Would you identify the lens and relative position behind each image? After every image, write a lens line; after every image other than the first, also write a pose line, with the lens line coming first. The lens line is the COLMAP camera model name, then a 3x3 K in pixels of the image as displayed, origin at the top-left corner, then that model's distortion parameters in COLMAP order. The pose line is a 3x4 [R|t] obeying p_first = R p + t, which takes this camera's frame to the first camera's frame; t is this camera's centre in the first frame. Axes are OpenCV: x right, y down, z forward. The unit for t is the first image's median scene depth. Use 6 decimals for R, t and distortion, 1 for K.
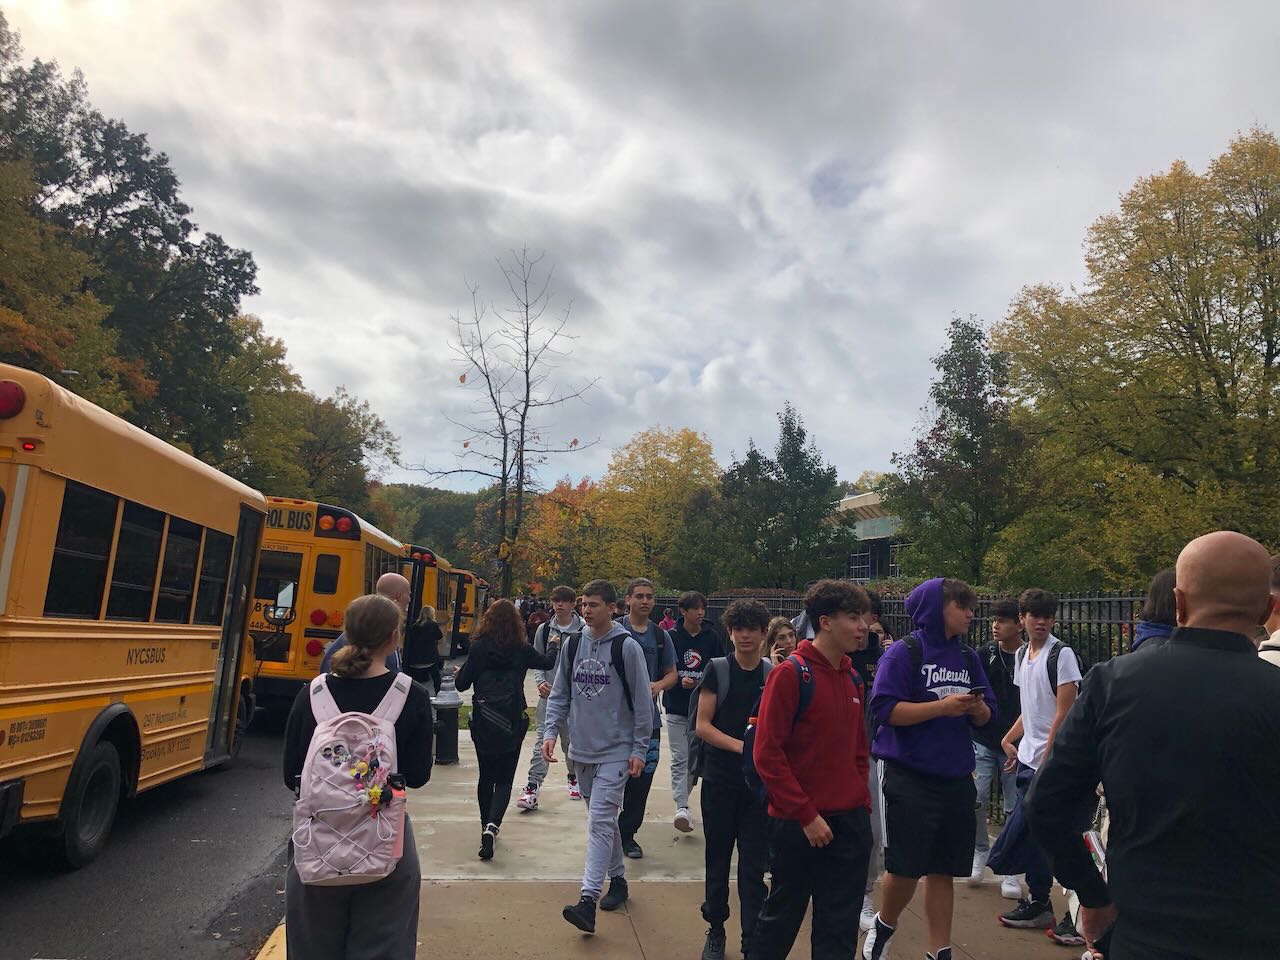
lens RADIAL K [[1048.5, 0, 640.0], [0, 1048.5, 480.0], [0, 0, 1]] dist [0.091786, -0.101605]
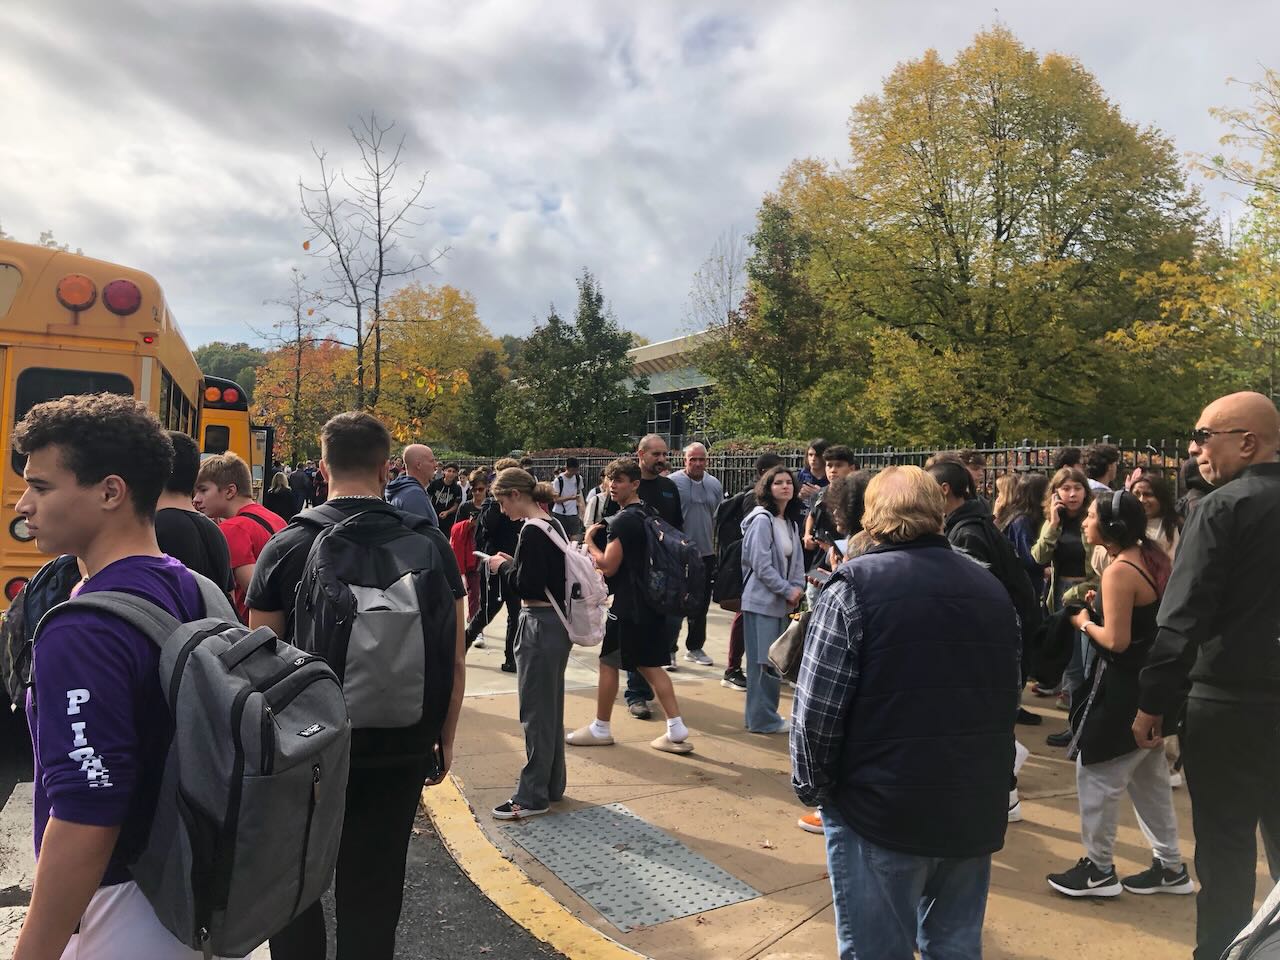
lens RADIAL K [[1053.9, 0, 640.0], [0, 1053.9, 480.0], [0, 0, 1]] dist [0.158089, -0.331256]
pose [[0.969245, -0.033417, 0.243820, -0.073432], [0.000394, 0.990948, 0.134249, -0.007655], [-0.246099, -0.130024, 0.960484, -0.047528]]
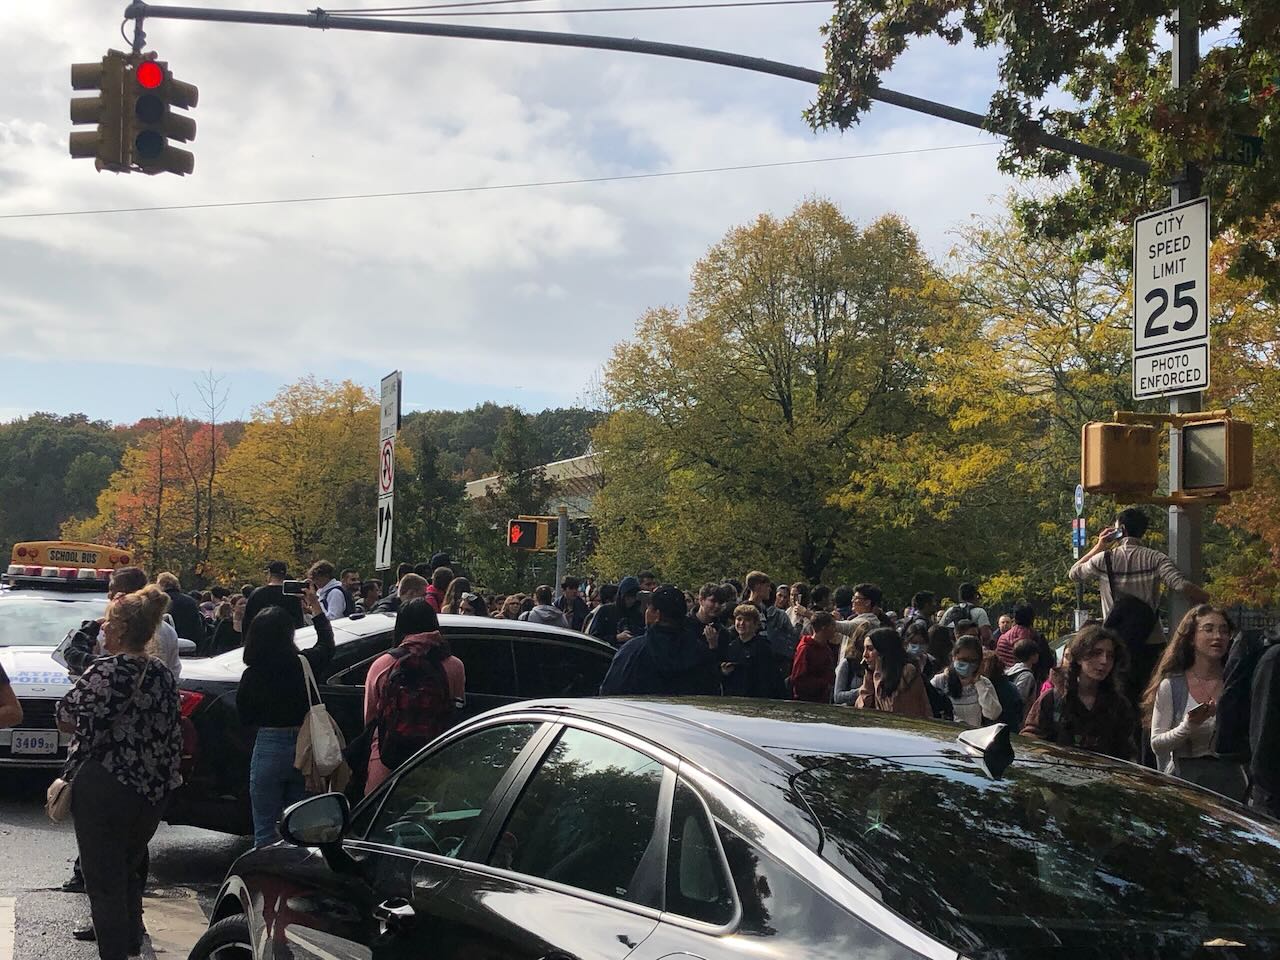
lens RADIAL K [[1825.5, 0, 640.0], [0, 1825.5, 480.0], [0, 0, 1]] dist [0.195538, -0.008509]
pose [[0.981626, -0.003511, 0.190783, -0.009502], [-0.006144, 0.998731, 0.049994, -0.114231], [-0.190717, -0.050248, 0.980358, -1.002068]]
